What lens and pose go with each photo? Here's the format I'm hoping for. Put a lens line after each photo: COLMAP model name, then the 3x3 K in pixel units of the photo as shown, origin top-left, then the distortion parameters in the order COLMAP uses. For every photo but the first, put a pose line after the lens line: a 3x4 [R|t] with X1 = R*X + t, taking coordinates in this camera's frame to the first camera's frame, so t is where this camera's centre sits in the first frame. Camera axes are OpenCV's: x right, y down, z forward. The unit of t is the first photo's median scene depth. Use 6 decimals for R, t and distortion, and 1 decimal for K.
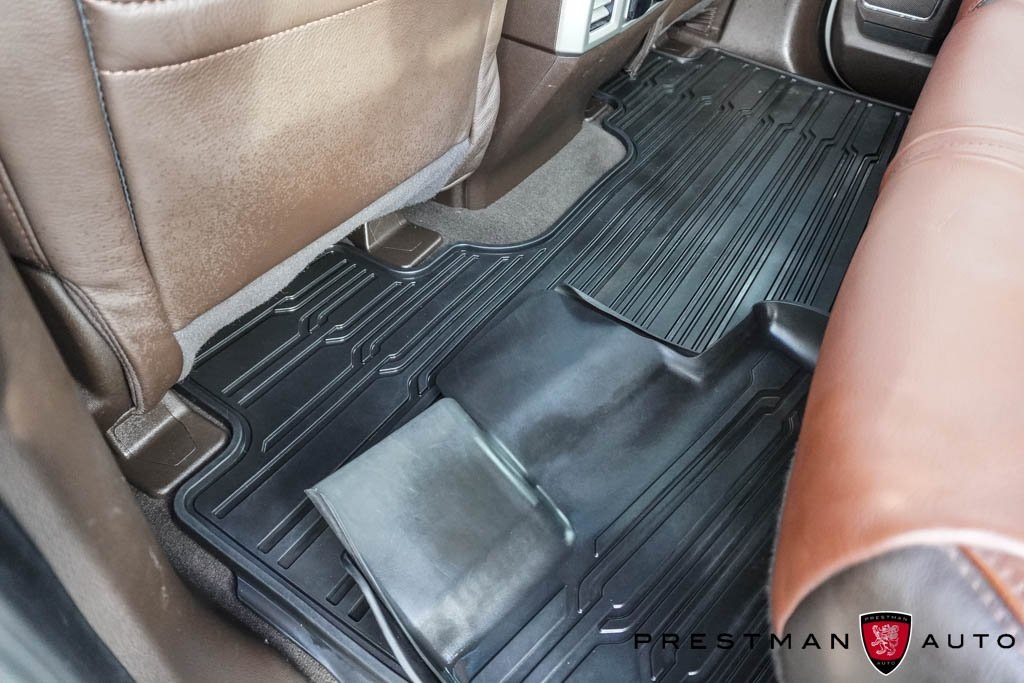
lens RADIAL K [[690.8, 0, 509.5], [0, 690.8, 339.7], [0, 0, 1]] dist [-0.022698, 0.019915]
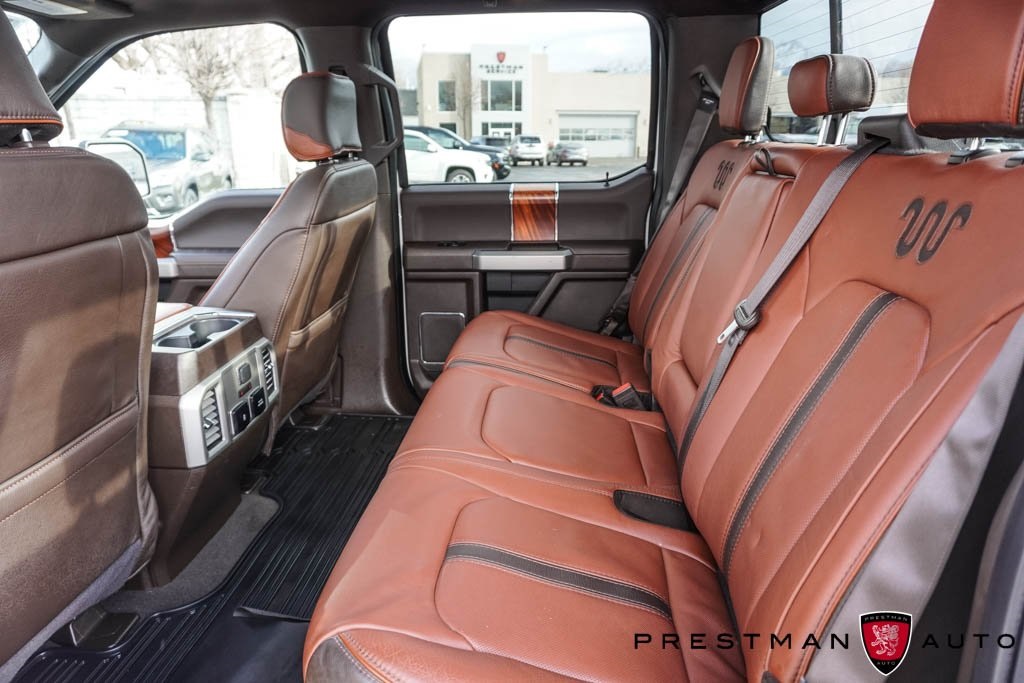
lens RADIAL K [[690.8, 0, 511.6], [0, 690.8, 349.9], [0, 0, 1]] dist [-0.022698, 0.019915]
pose [[0.884862, -0.226058, 0.407330, 0.112988], [0.381895, 0.852739, -0.356360, 0.159715], [-0.266788, 0.470886, 0.840887, -0.530999]]
